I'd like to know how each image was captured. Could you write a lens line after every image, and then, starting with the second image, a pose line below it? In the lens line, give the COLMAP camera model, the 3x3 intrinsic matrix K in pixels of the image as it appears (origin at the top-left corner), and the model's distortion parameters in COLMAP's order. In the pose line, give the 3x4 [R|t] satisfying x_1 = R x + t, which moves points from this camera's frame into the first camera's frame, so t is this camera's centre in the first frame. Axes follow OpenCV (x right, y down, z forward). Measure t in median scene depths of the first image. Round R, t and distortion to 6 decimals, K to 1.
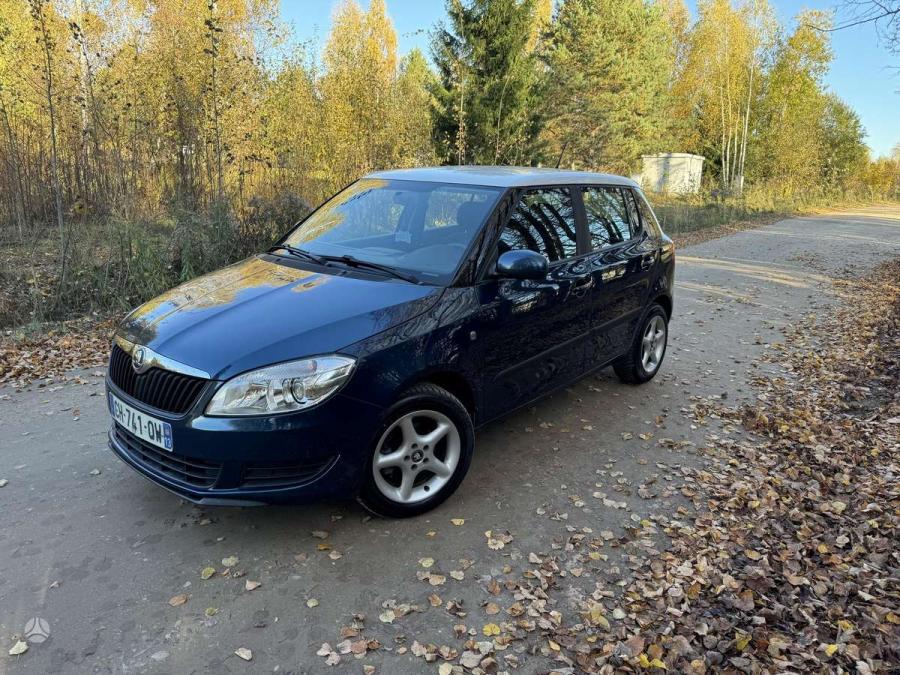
lens RADIAL K [[640.8, 0, 450.0], [0, 640.8, 337.5], [0, 0, 1]] dist [0.022443, -0.024617]
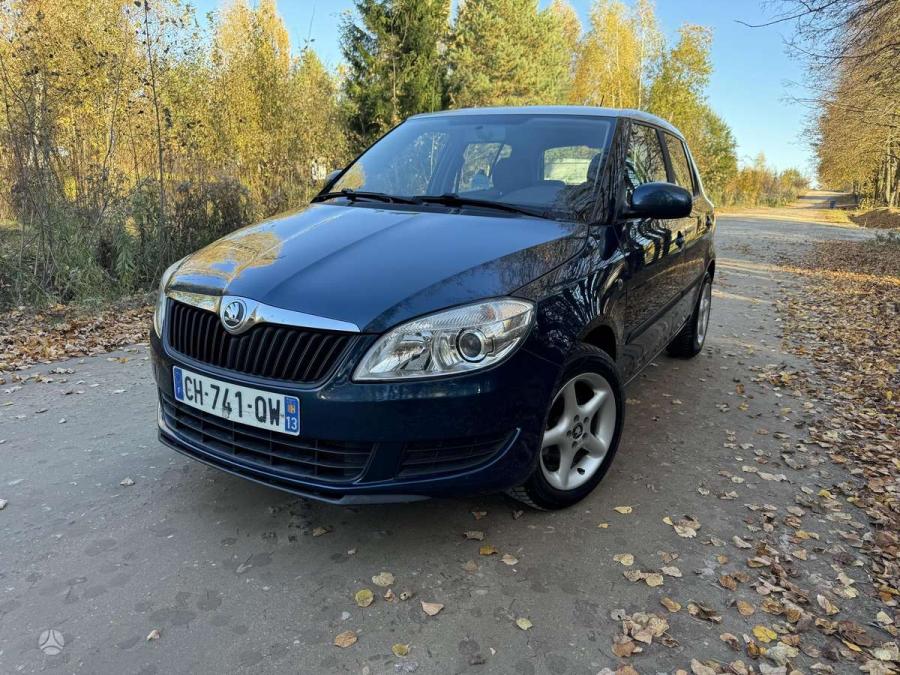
lens RADIAL K [[644.0, 0, 446.8], [0, 644.0, 339.3], [0, 0, 1]] dist [0.035559, -0.043431]
pose [[0.987274, -0.034065, 0.155339, -0.351894], [0.035931, 0.999312, -0.009219, 0.075598], [-0.154918, 0.014684, 0.987818, 0.232076]]
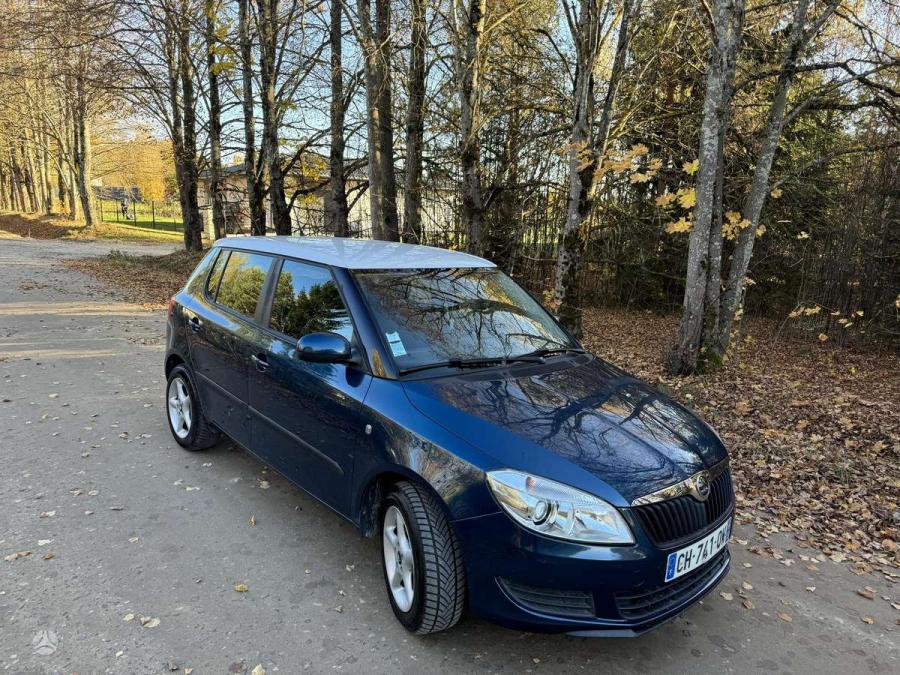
lens RADIAL K [[641.6, 0, 448.9], [0, 641.6, 342.6], [0, 0, 1]] dist [0.002426, -0.002600]
pose [[0.143152, -0.214434, 0.966191, -1.406349], [0.199048, 0.962536, 0.184132, -0.425516], [-0.969478, 0.165959, 0.180472, 1.136152]]
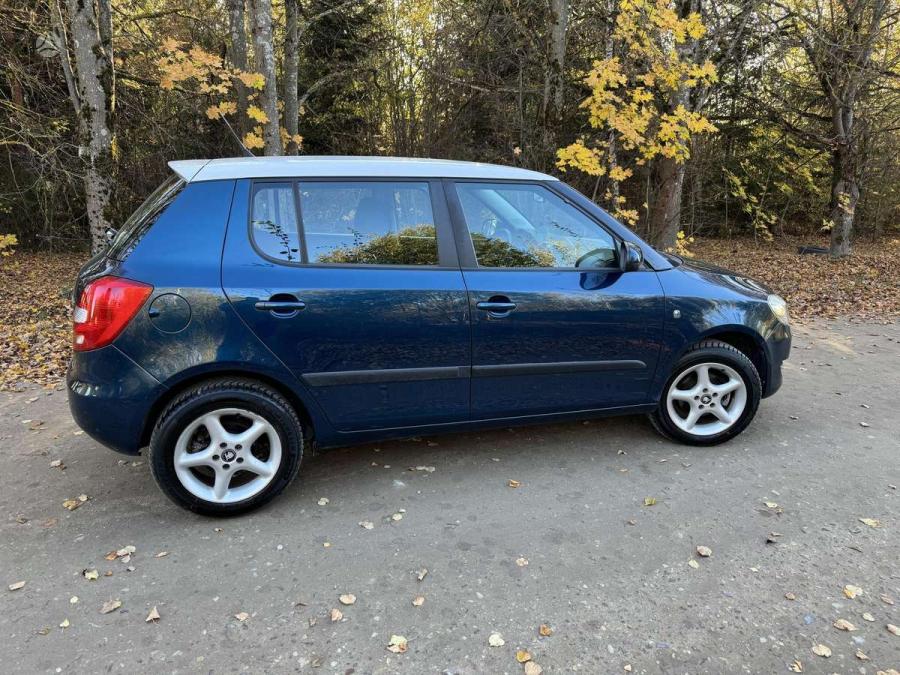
lens RADIAL K [[639.1, 0, 453.8], [0, 639.1, 344.2], [0, 0, 1]] dist [0.033481, -0.038525]
pose [[-0.854689, -0.179893, 0.486975, -0.696610], [0.091231, 0.871397, 0.482021, -0.712228], [-0.511061, 0.456406, -0.728361, 2.627261]]
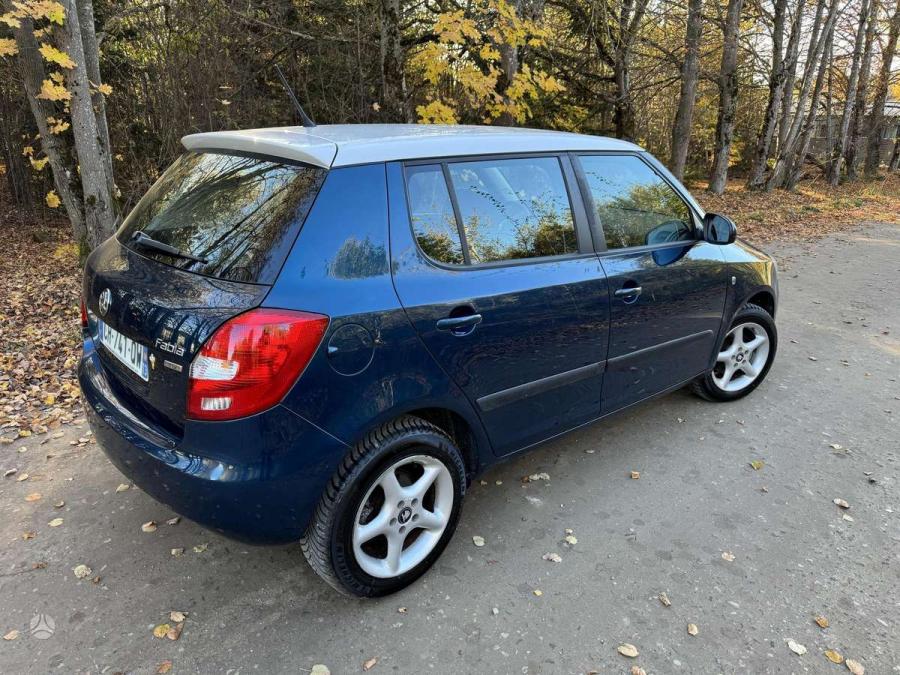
lens RADIAL K [[647.0, 0, 450.0], [0, 647.0, 337.5], [0, 0, 1]] dist [0.036181, -0.039650]
pose [[-0.988854, -0.089050, 0.119324, -0.055837], [-0.009682, 0.838189, 0.545294, -0.728462], [-0.148575, 0.538061, -0.829708, 2.693637]]
